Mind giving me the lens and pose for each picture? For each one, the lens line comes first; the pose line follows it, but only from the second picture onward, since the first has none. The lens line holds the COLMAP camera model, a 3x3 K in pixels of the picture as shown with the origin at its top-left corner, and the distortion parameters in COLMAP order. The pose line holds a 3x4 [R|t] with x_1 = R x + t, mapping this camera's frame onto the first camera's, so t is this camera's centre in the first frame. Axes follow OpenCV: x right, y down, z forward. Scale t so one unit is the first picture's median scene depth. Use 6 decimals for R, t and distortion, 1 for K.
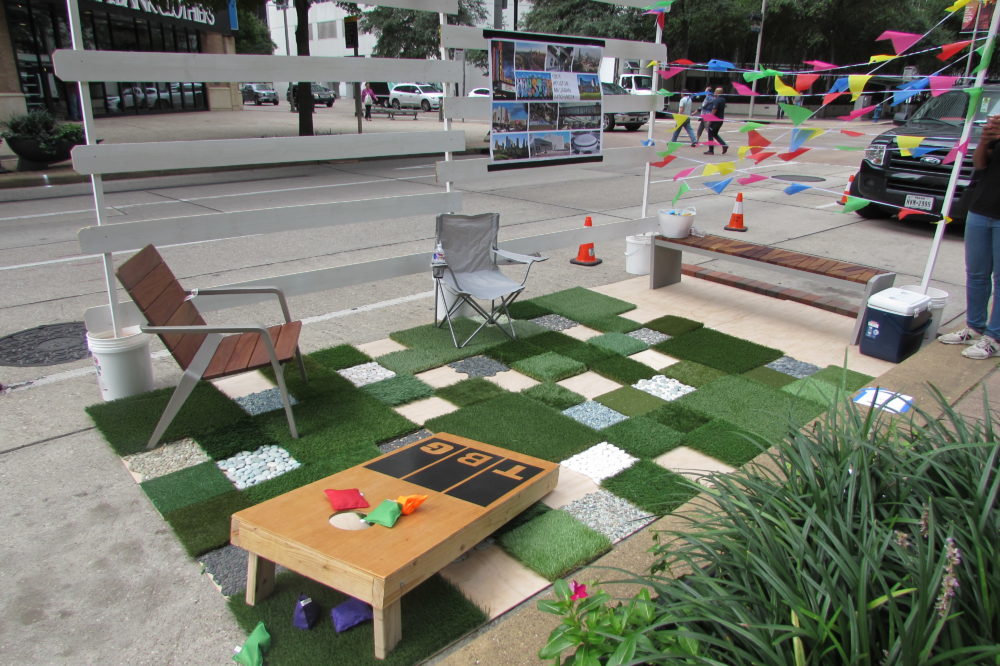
lens RADIAL K [[705.6, 0, 501.9], [0, 705.6, 330.0], [0, 0, 1]] dist [-0.009684, 0.002863]
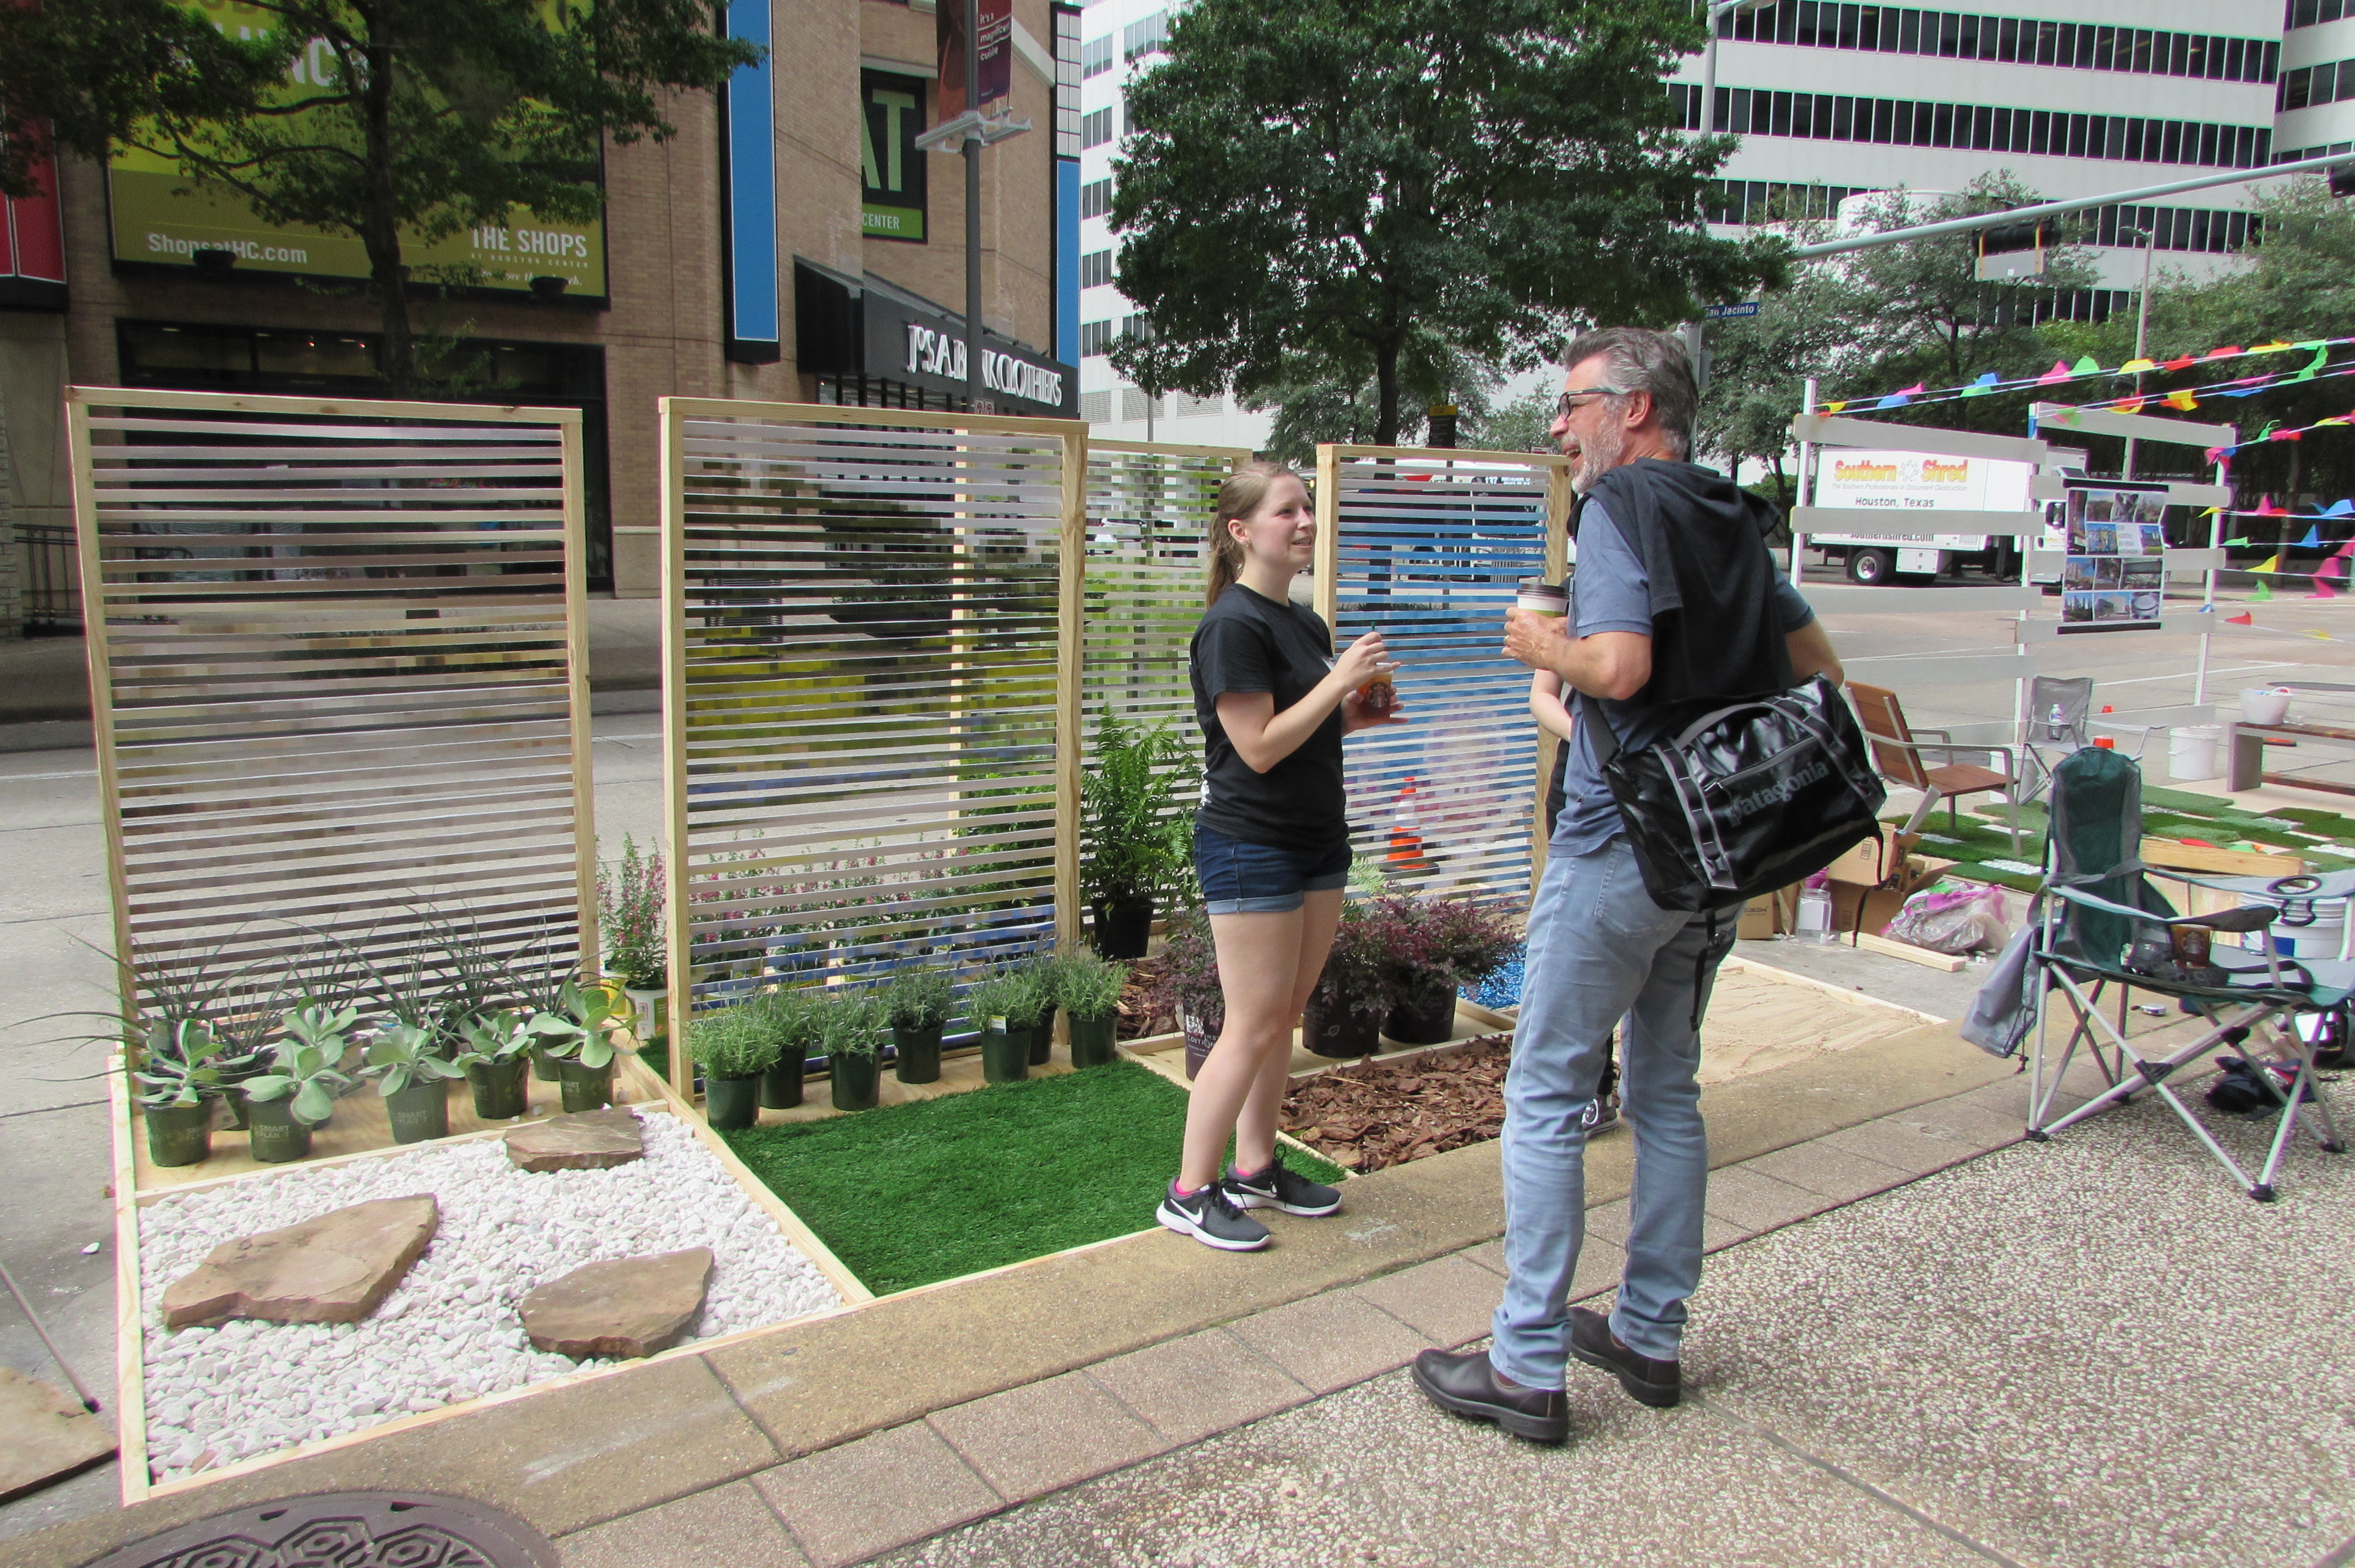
lens RADIAL K [[1661.4, 0, 1176.2], [0, 1661.4, 790.1], [0, 0, 1]] dist [-0.009684, 0.002863]
pose [[0.990247, 0.029018, -0.136265, -0.750058], [-0.051103, 0.985549, -0.161498, 0.321148], [0.129610, 0.166886, 0.977420, -1.011888]]
